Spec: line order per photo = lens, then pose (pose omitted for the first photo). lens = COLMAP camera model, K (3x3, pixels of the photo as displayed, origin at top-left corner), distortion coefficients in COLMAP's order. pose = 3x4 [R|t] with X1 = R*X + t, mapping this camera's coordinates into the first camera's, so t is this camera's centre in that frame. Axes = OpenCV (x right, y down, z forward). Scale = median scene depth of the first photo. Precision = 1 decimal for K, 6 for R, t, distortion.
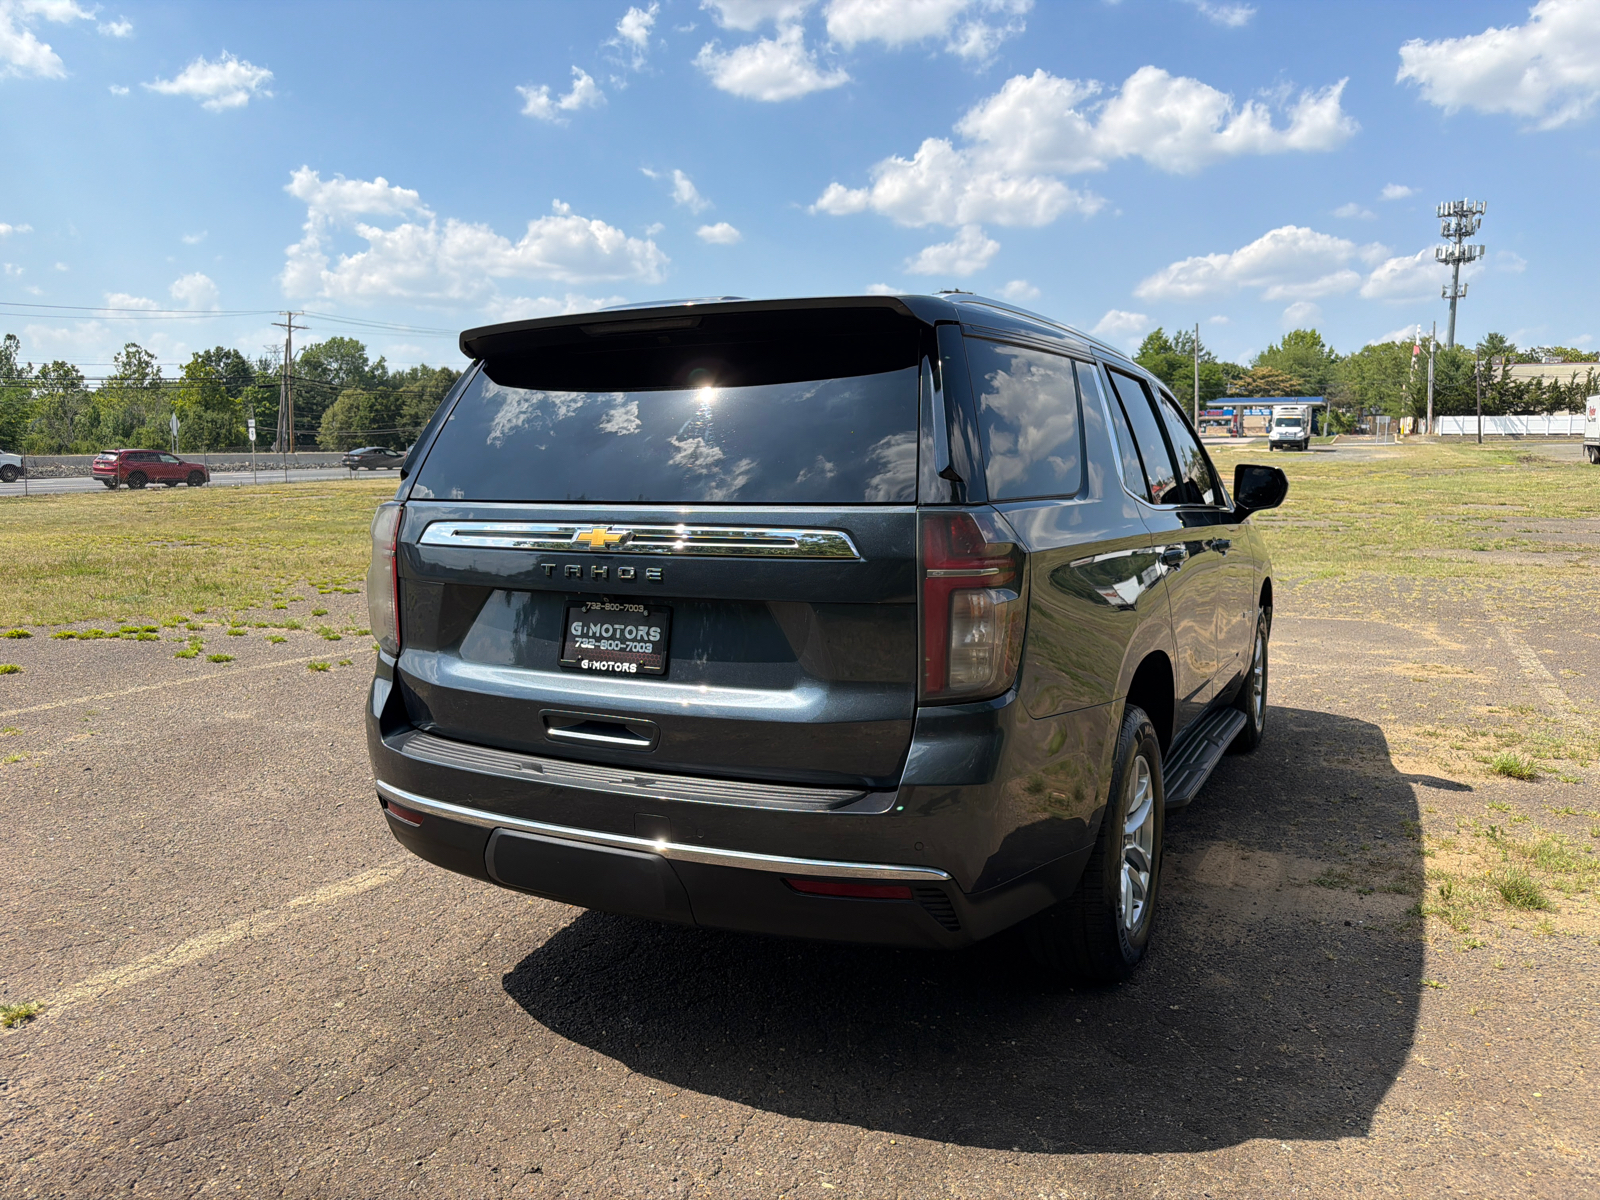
lens RADIAL K [[1190.6, 0, 793.7], [0, 1190.6, 548.0], [0, 0, 1]] dist [0.005209, -0.002045]
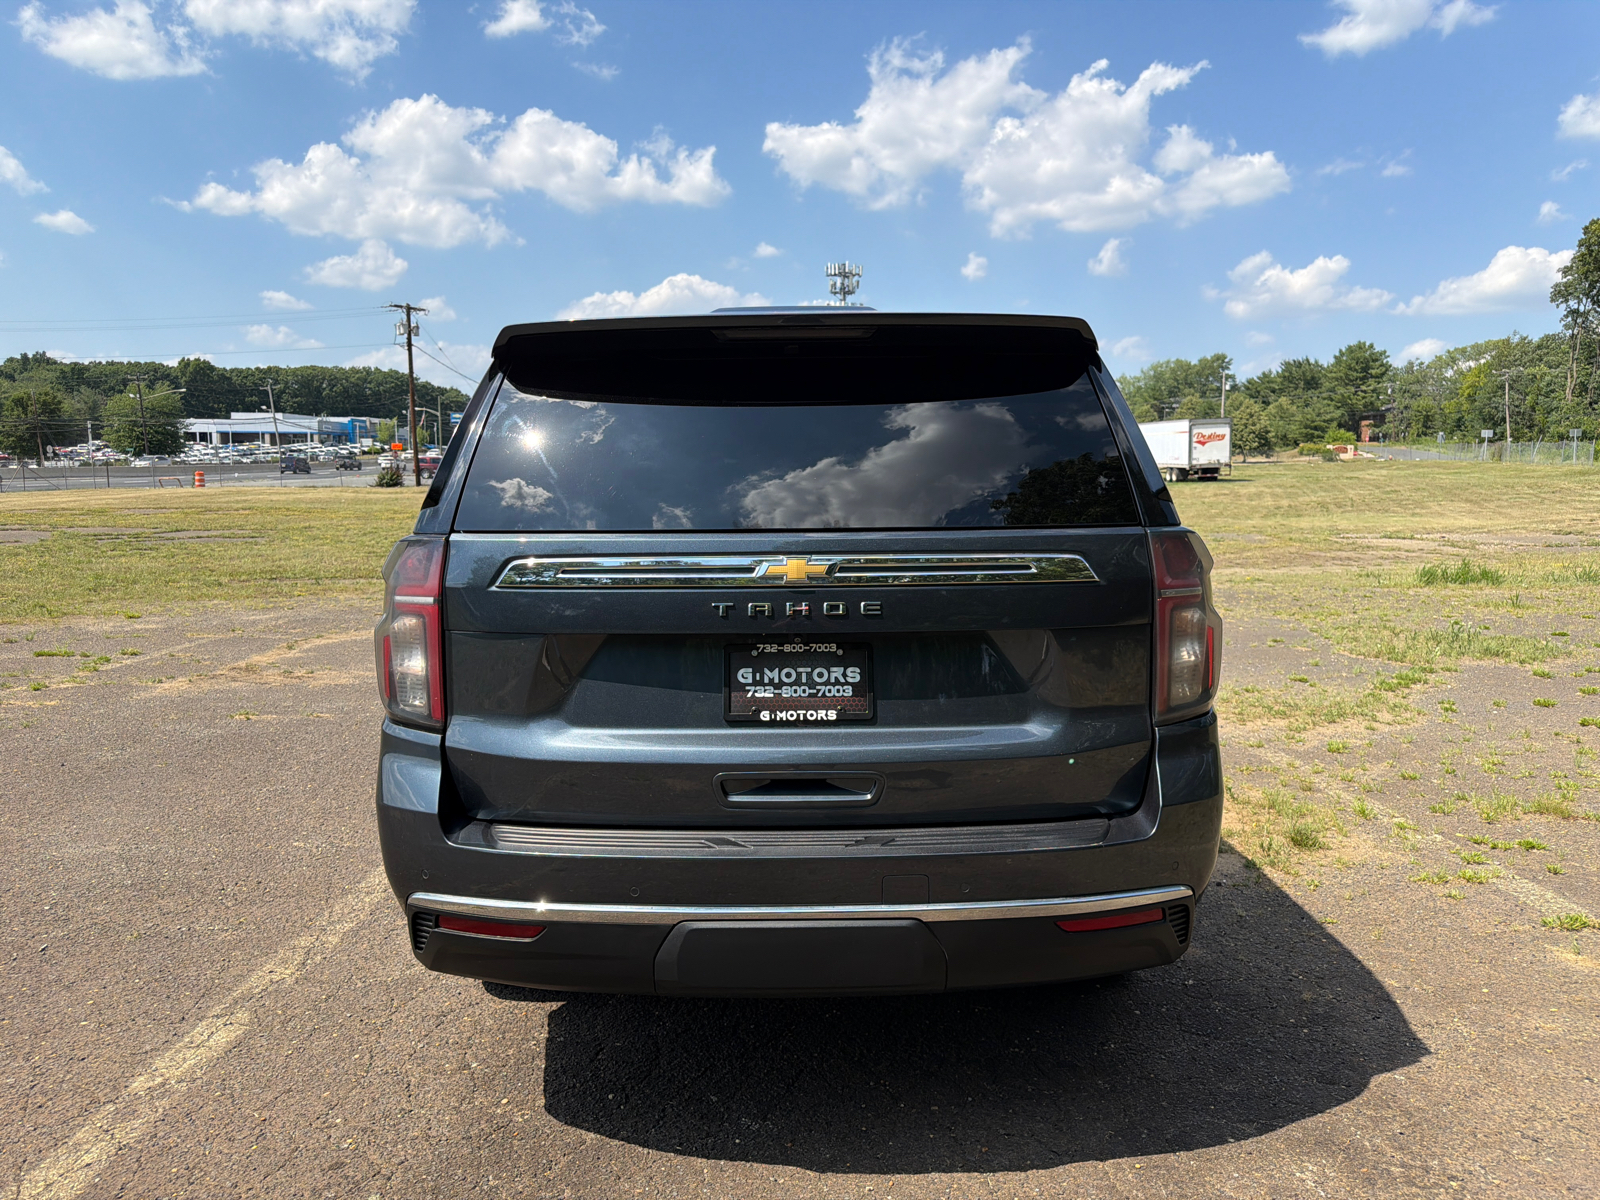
lens RADIAL K [[1187.8, 0, 802.4], [0, 1187.8, 545.3], [0, 0, 1]] dist [0.008253, -0.007205]
pose [[0.879185, -0.022870, 0.475931, -0.482427], [0.034185, 0.999301, -0.015130, -0.011307], [-0.475252, 0.029571, 0.879353, 0.187285]]
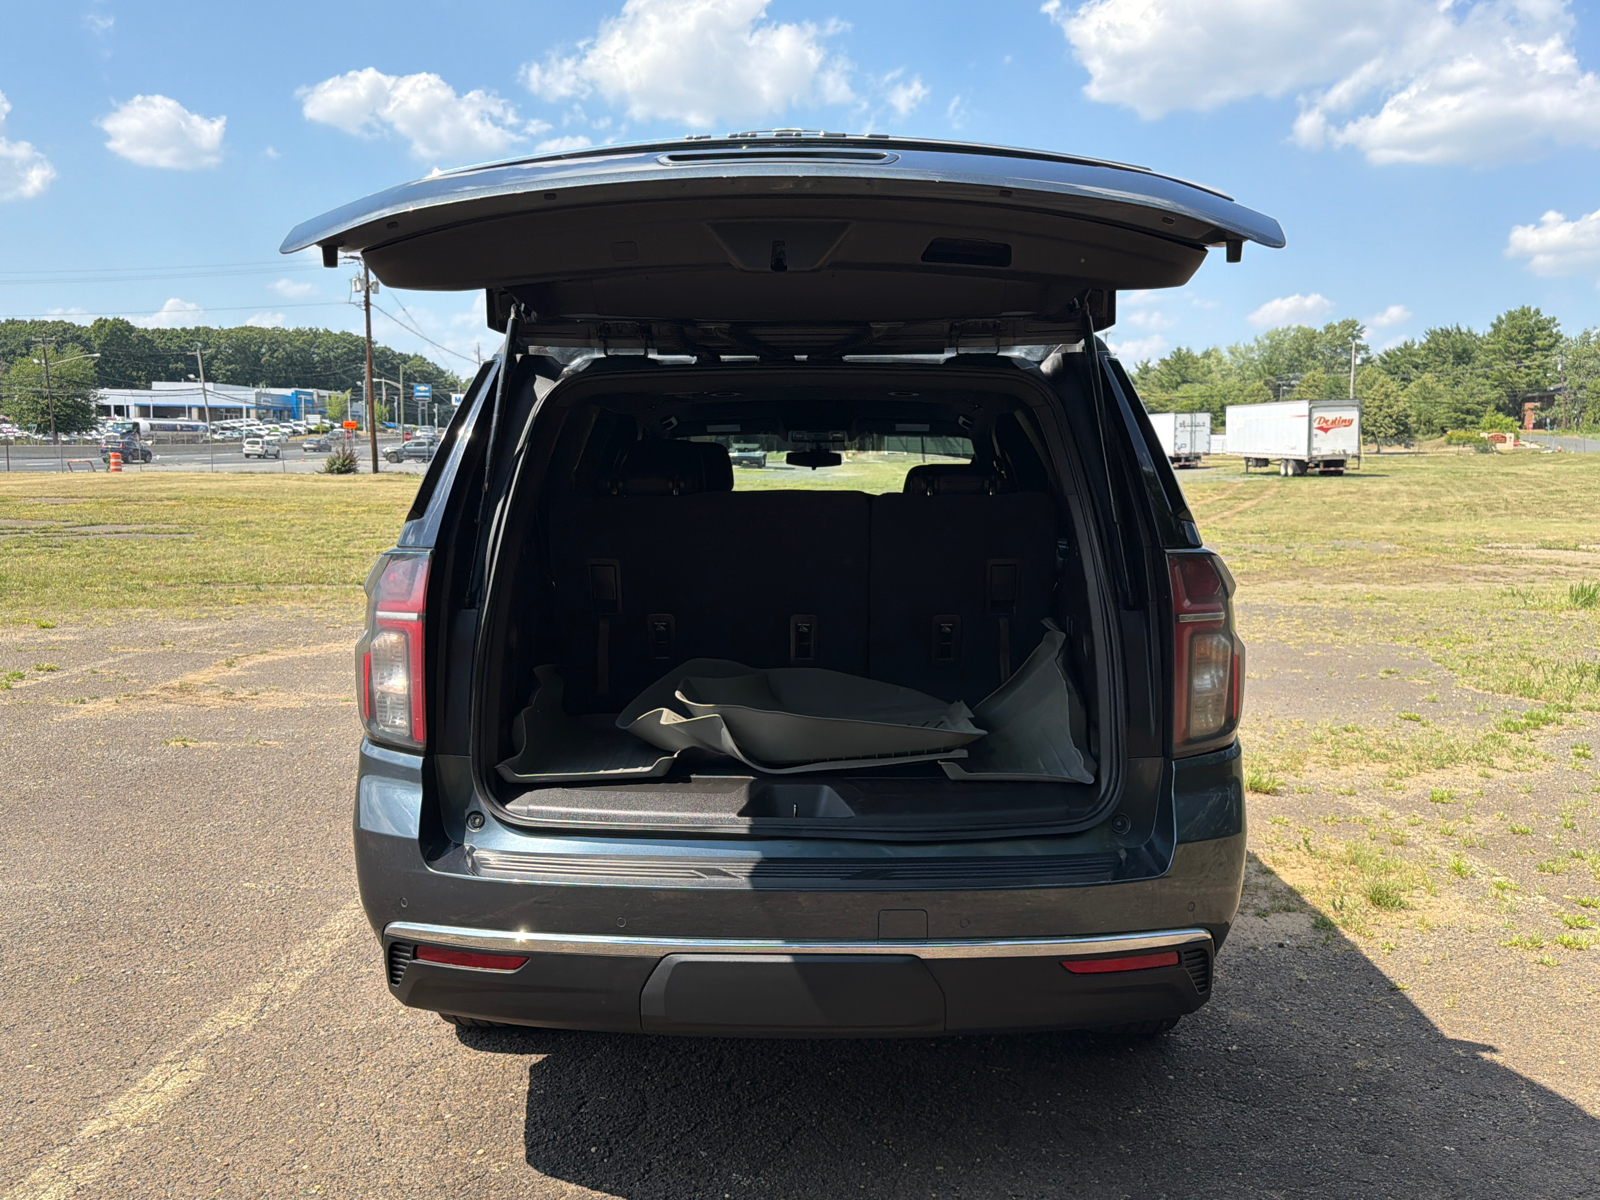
lens RADIAL K [[1453.2, 0, 803.6], [0, 1453.2, 522.0], [0, 0, 1]] dist [0.008889, -0.002207]
pose [[0.890354, -0.005084, 0.455241, -0.522984], [0.022767, 0.999184, -0.033370, -0.018254], [-0.454699, 0.040076, 0.889743, 0.065262]]
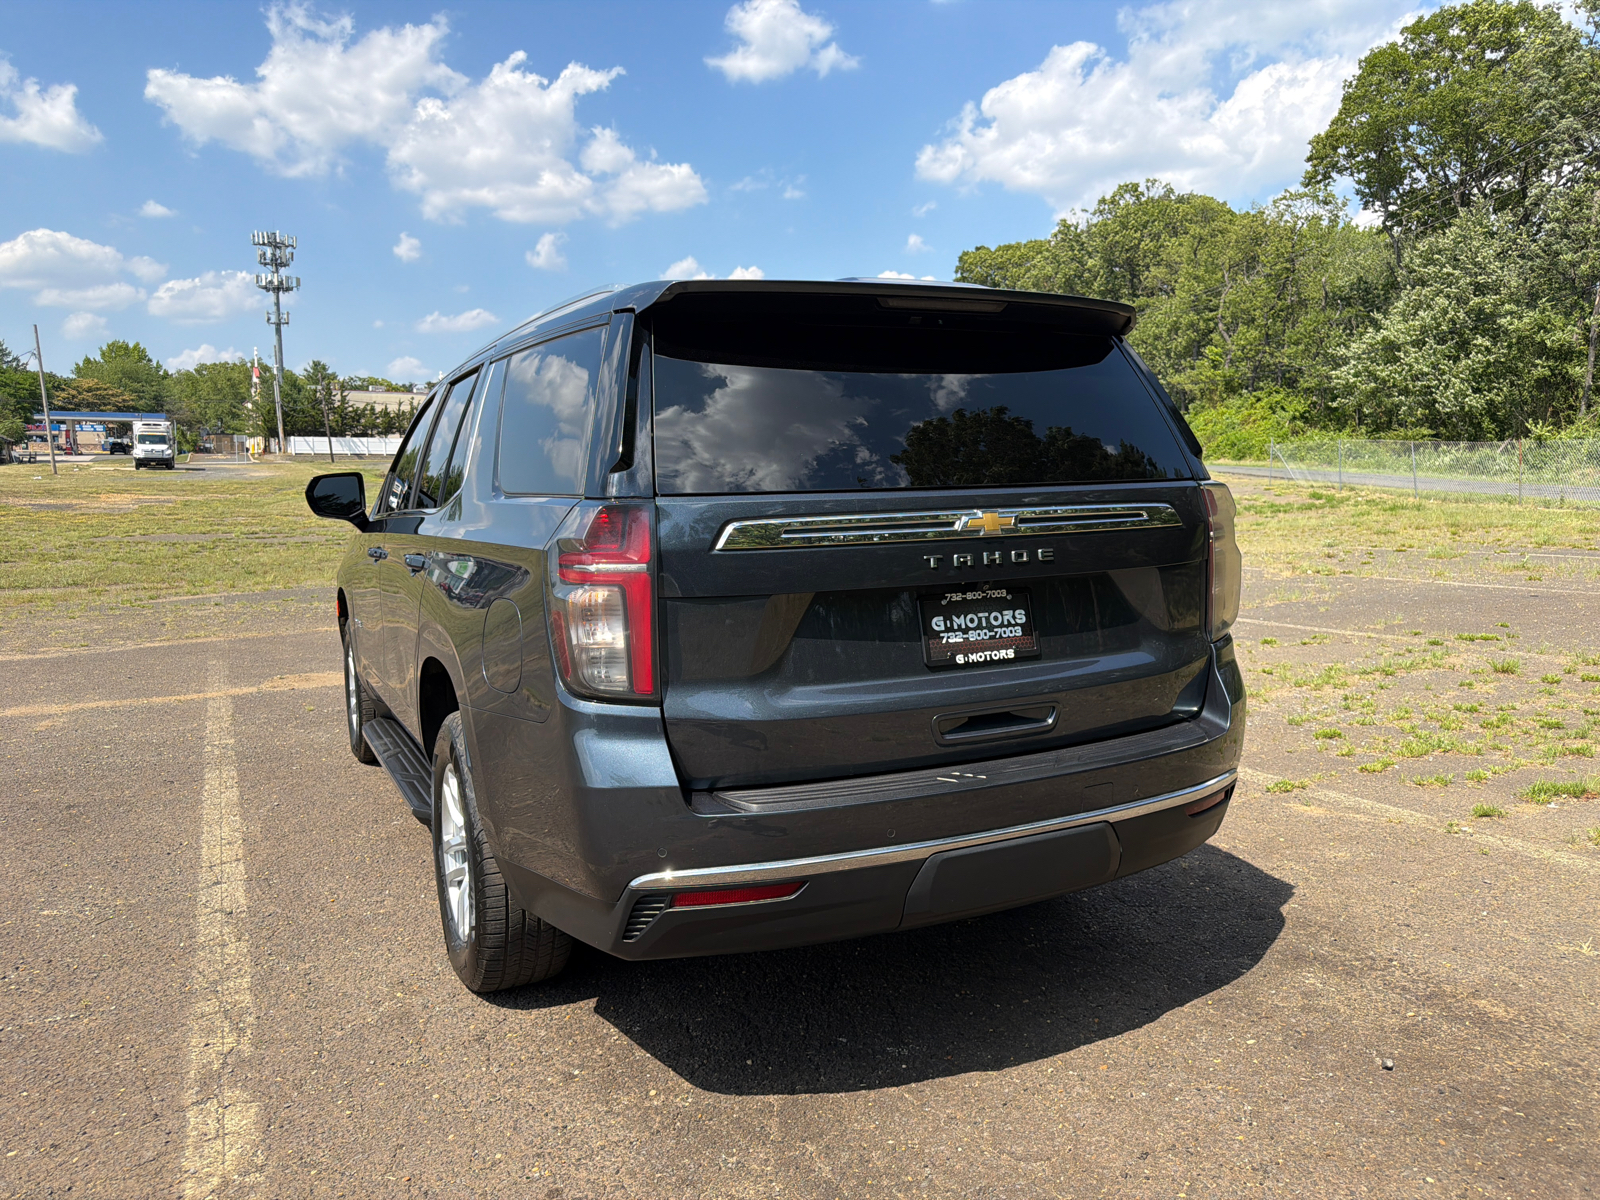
lens RADIAL K [[1187.2, 0, 828.2], [0, 1187.2, 534.2], [0, 0, 1]] dist [-0.004142, -0.003593]
pose [[0.554937, -0.045279, 0.830659, -0.864563], [0.069170, 0.997571, 0.008166, -0.013581], [-0.829012, 0.052925, 0.556721, 0.479636]]
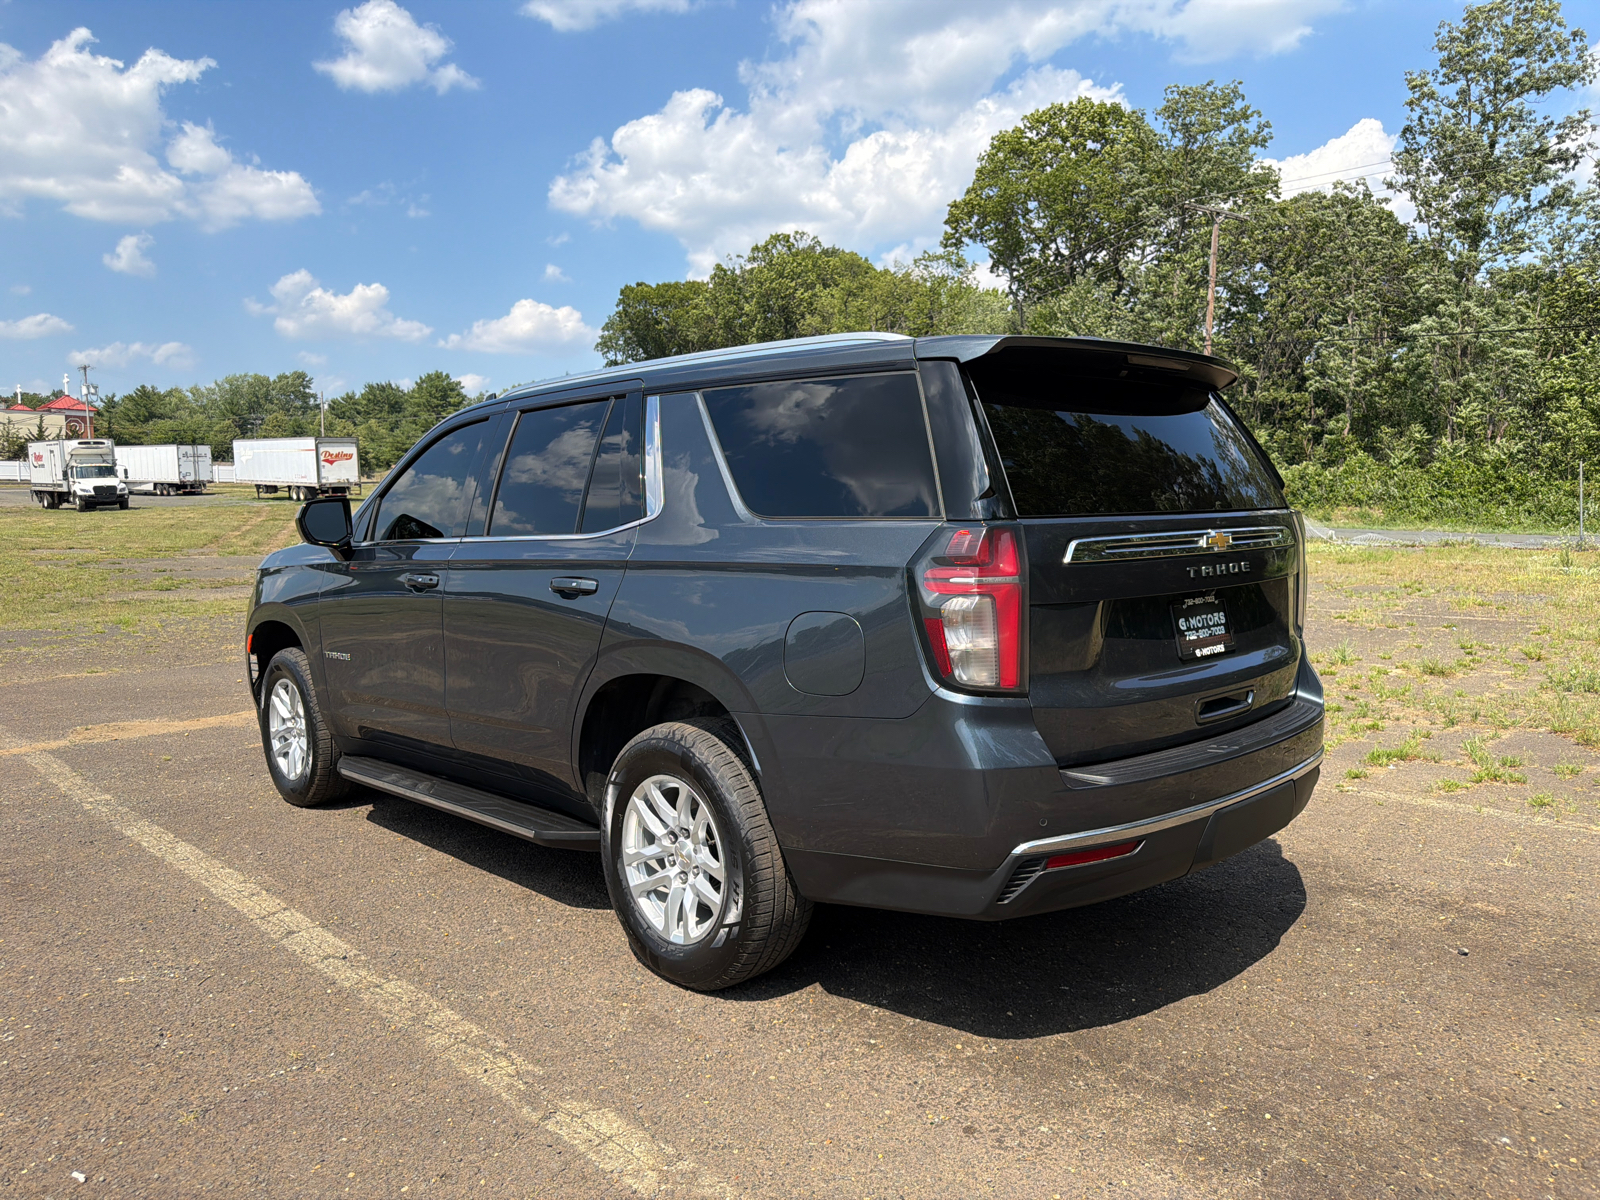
lens RADIAL K [[1175.5, 0, 834.4], [0, 1175.5, 535.3], [0, 0, 1]] dist [0.002523, -0.007033]
pose [[0.270664, -0.023181, 0.962395, -1.169080], [0.071842, 0.997409, 0.003819, -0.039156], [-0.959989, 0.068107, 0.271628, 0.872149]]
